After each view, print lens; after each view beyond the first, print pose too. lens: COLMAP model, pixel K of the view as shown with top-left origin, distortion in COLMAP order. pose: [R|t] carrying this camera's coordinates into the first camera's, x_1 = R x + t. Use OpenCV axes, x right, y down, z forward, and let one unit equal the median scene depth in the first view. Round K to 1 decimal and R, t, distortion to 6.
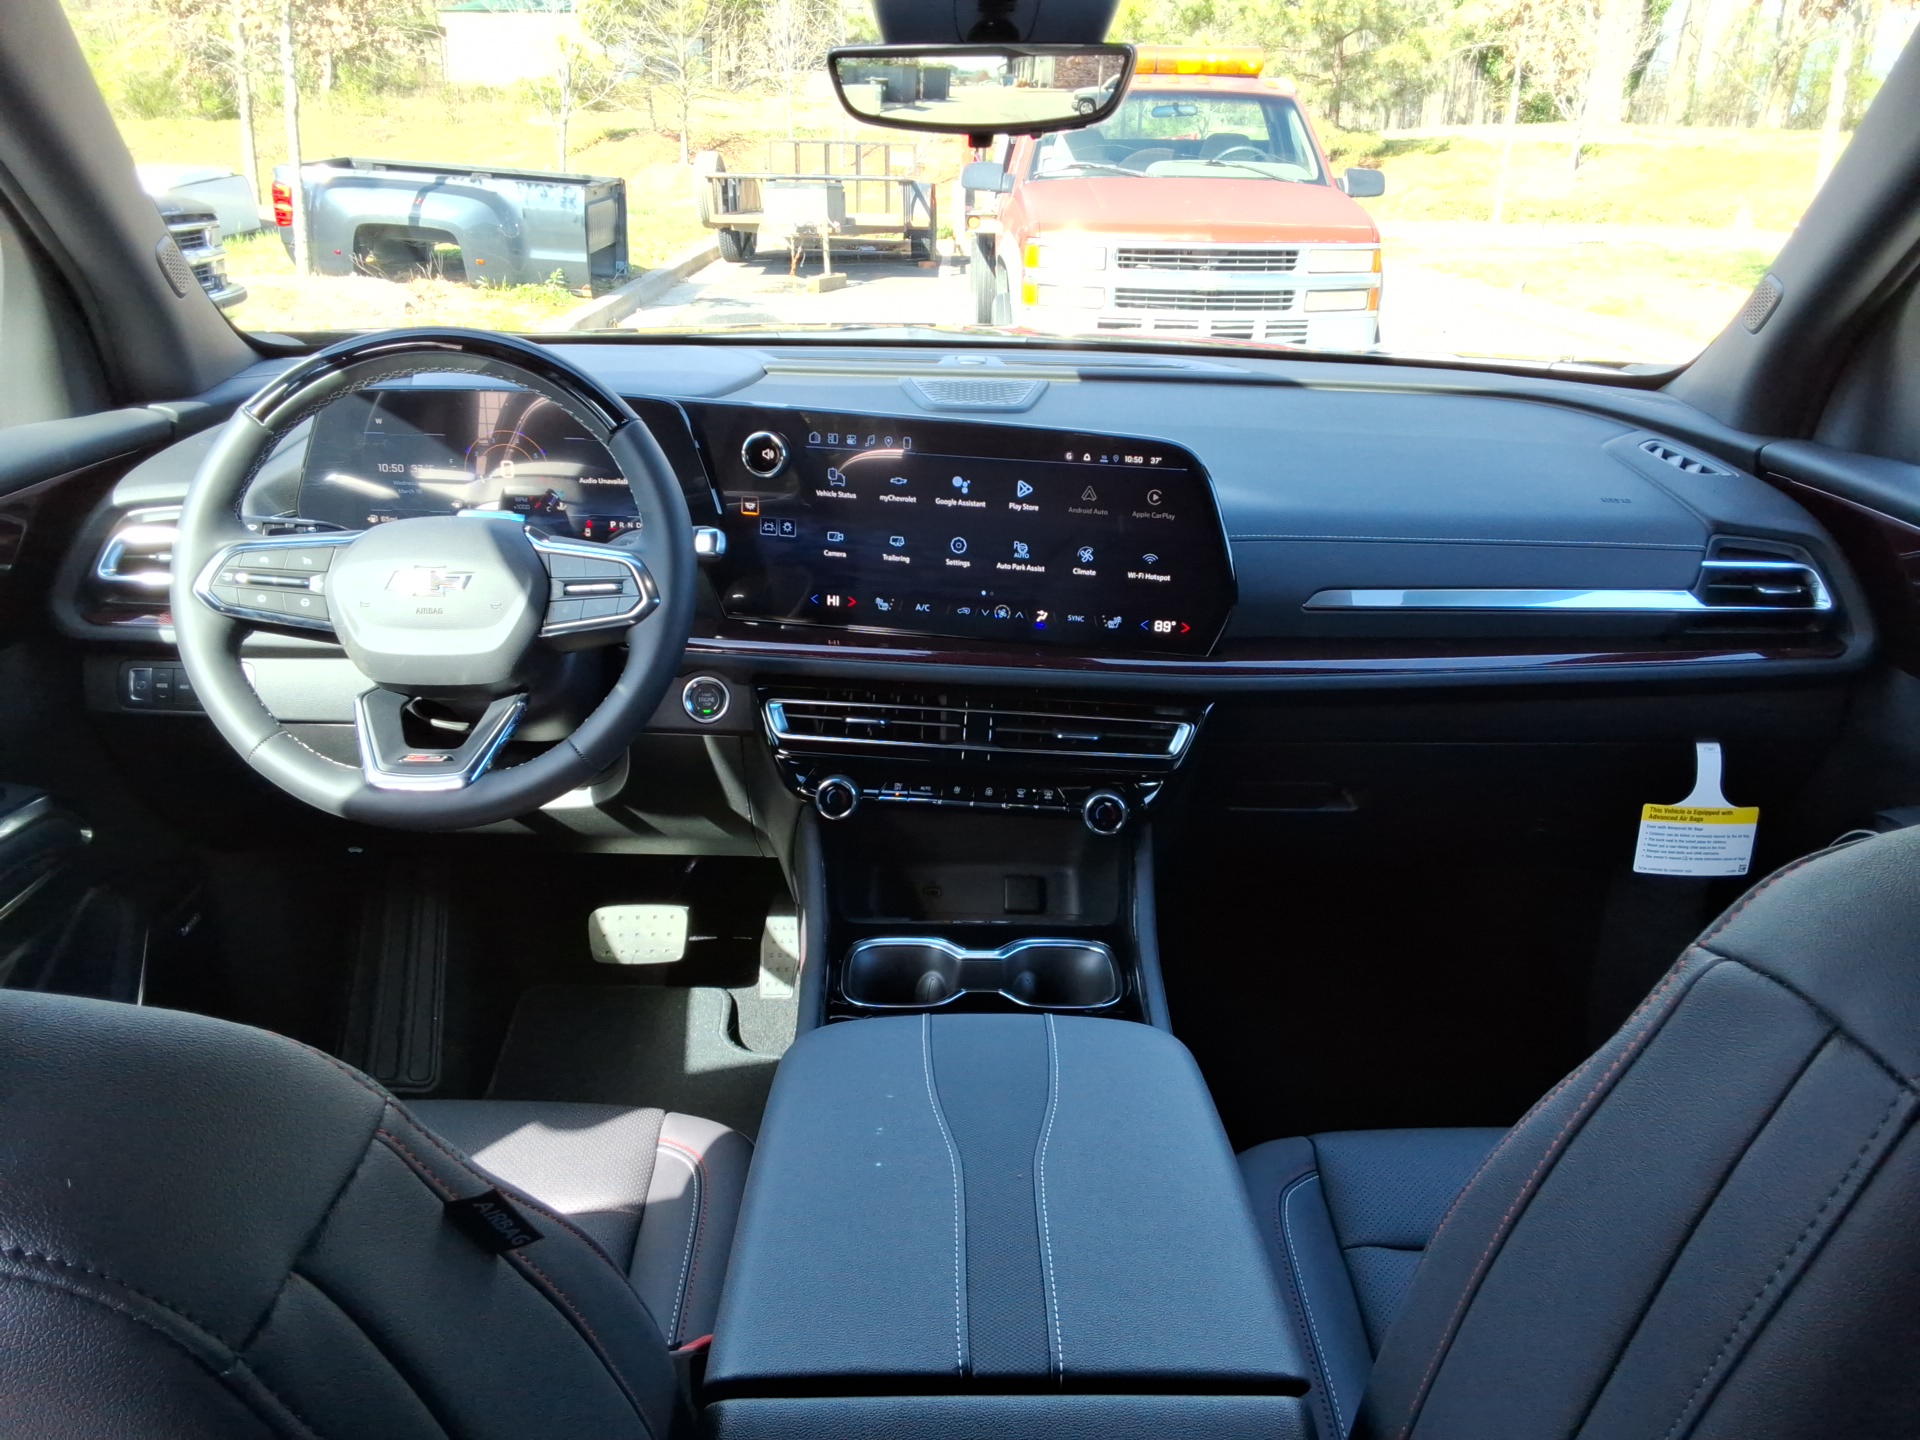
lens RADIAL K [[1544.8, 0, 977.8], [0, 1544.8, 711.3], [0, 0, 1]] dist [0.083956, -0.118291]
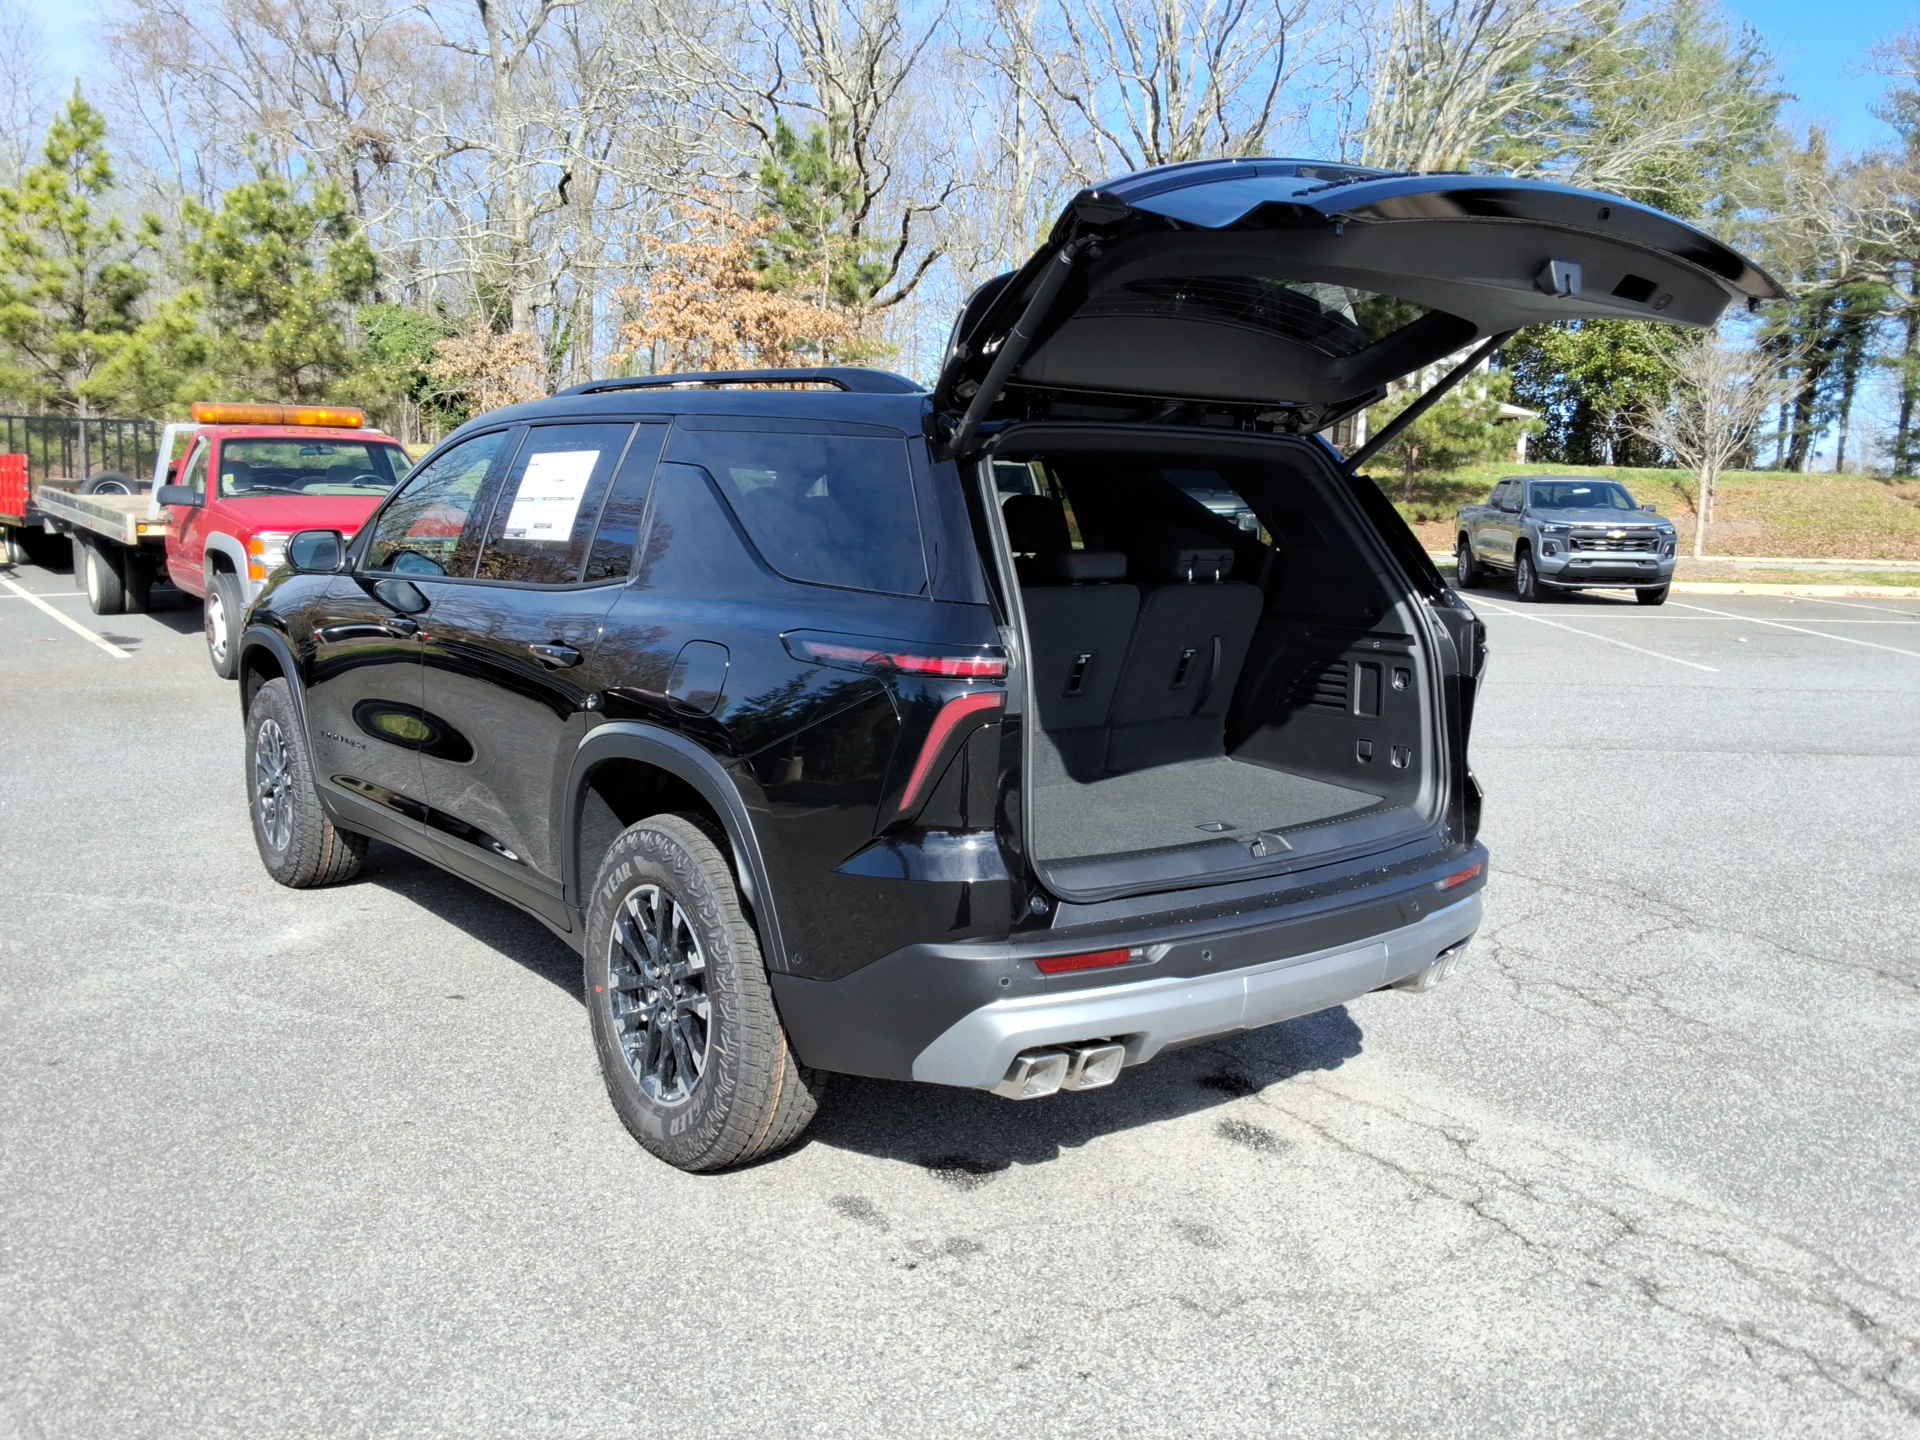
lens RADIAL K [[1544.8, 0, 991.8], [0, 1544.8, 700.3], [0, 0, 1]] dist [0.083956, -0.118291]
pose [[0.794167, -0.088322, 0.601248, -1.731657], [0.201722, 0.971597, -0.123723, 0.925811], [-0.573243, 0.219542, 0.789426, -2.899675]]
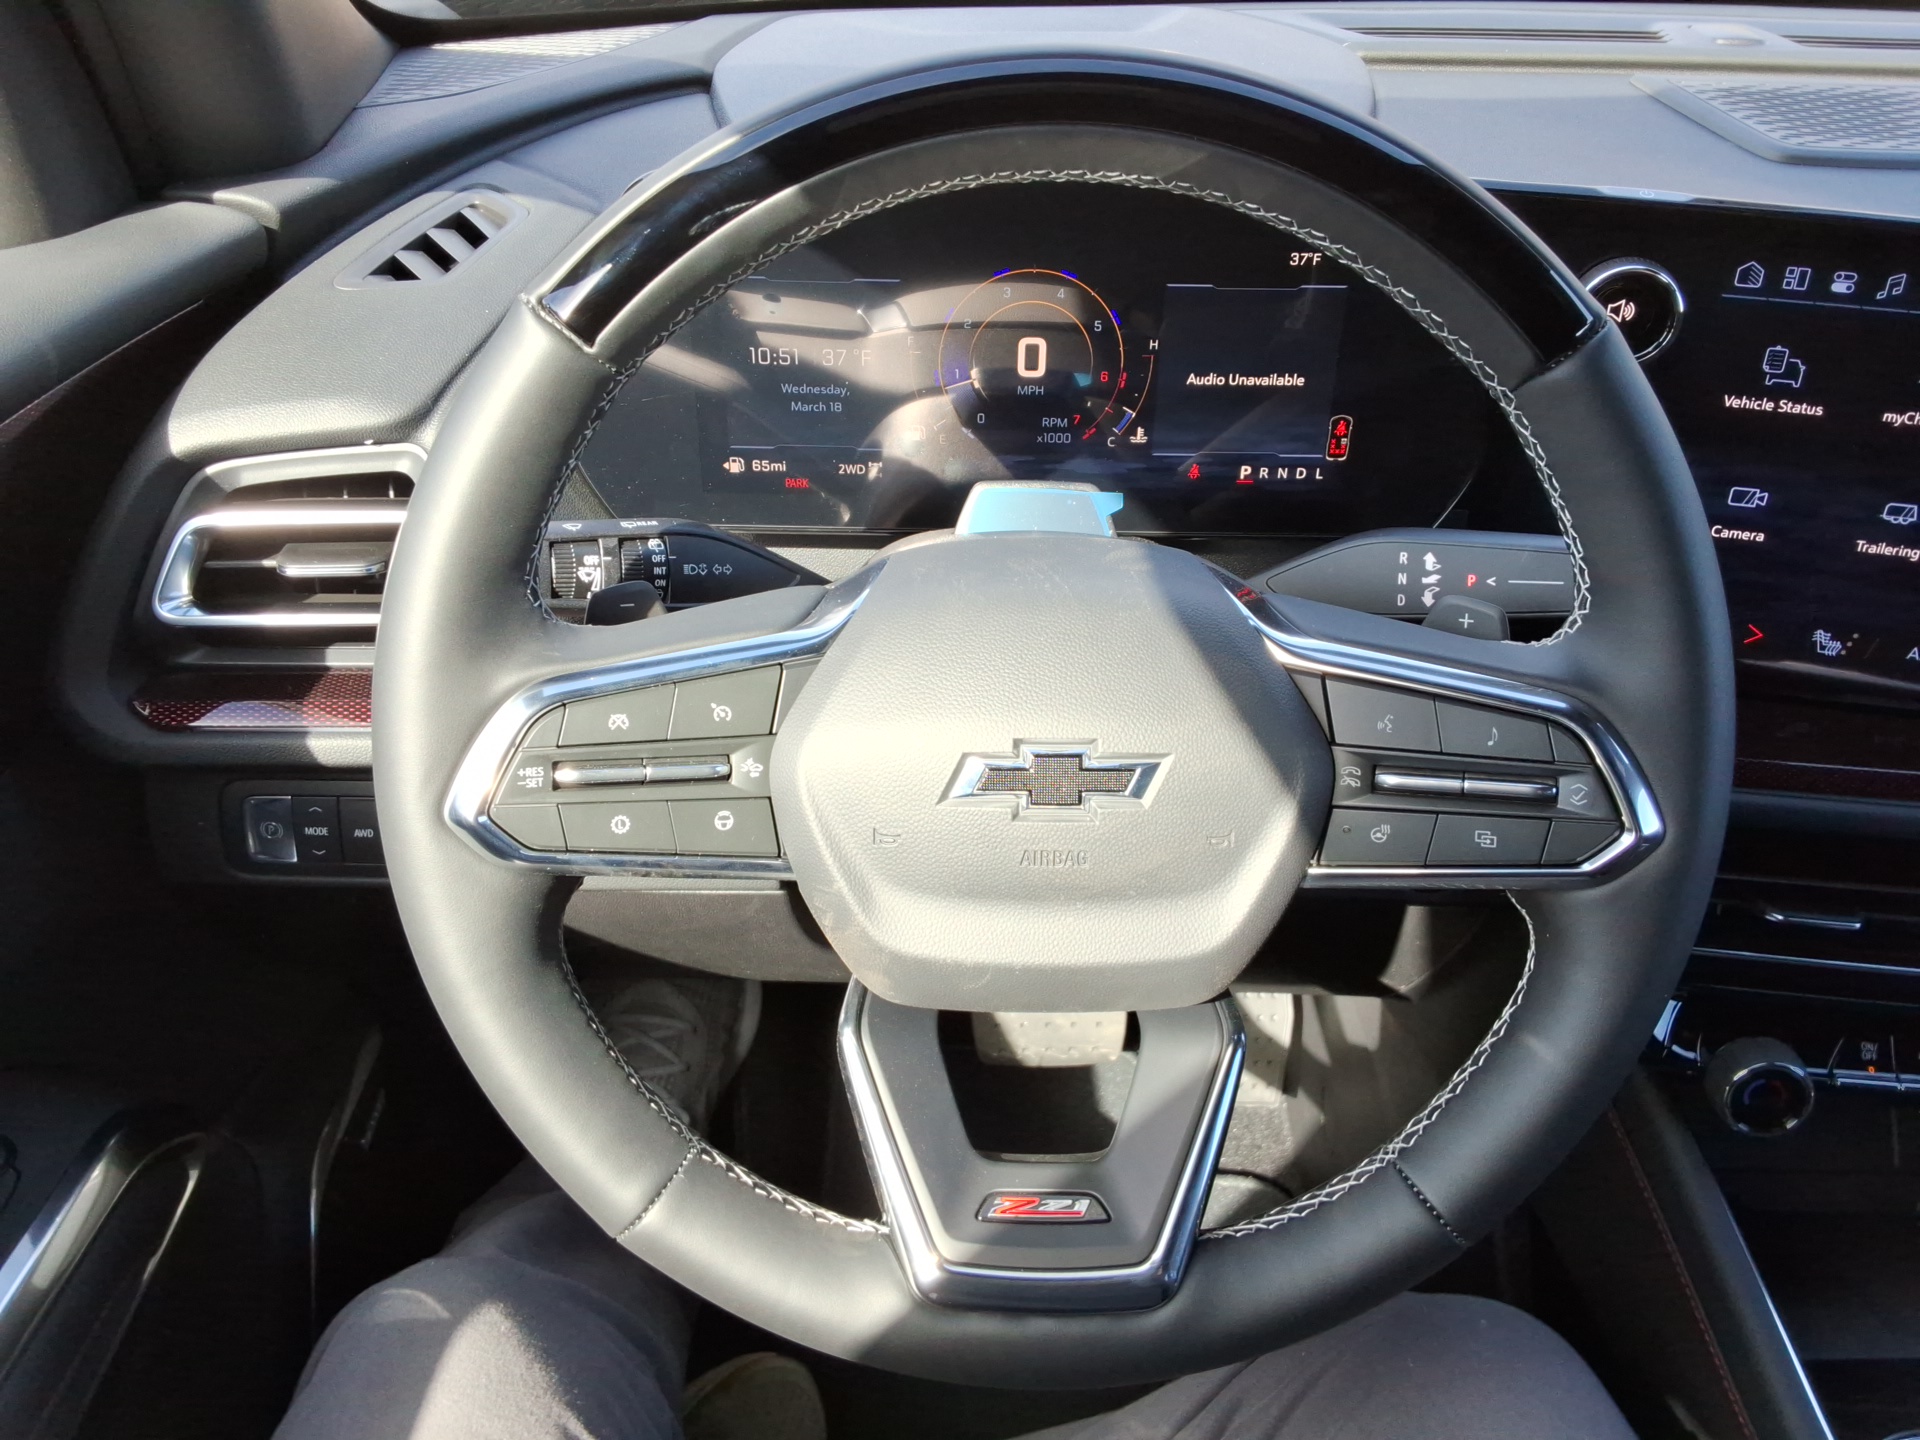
lens RADIAL K [[1544.8, 0, 980.7], [0, 1544.8, 716.2], [0, 0, 1]] dist [0.083956, -0.118291]
pose [[0.999910, 0.002399, -0.013202, -0.307366], [0.000718, 0.972916, 0.231159, -0.155919], [0.013399, -0.231148, 0.972826, 0.538337]]
